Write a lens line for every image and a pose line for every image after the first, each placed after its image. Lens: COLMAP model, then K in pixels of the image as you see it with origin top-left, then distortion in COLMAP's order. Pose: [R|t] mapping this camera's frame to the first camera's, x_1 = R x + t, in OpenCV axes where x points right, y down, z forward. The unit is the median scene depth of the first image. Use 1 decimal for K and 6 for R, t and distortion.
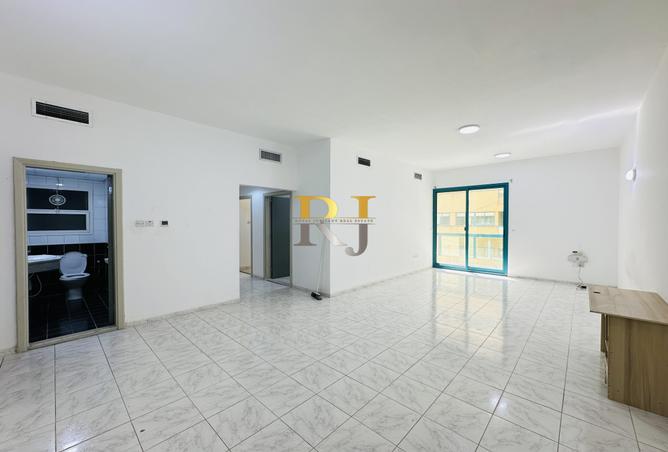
lens RADIAL K [[265.2, 0, 333.9], [0, 265.2, 226.0], [0, 0, 1]] dist [0.002812, 0.000544]
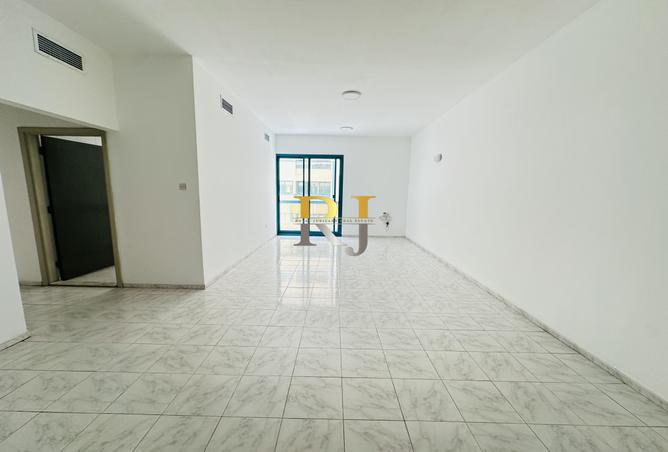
lens RADIAL K [[265.2, 0, 334.7], [0, 265.2, 231.2], [0, 0, 1]] dist [0.002812, 0.000544]
pose [[0.736579, -0.089218, 0.670441, -0.179230], [-0.006238, 0.990323, 0.138640, 0.003709], [-0.676322, -0.106302, 0.728895, 0.179139]]
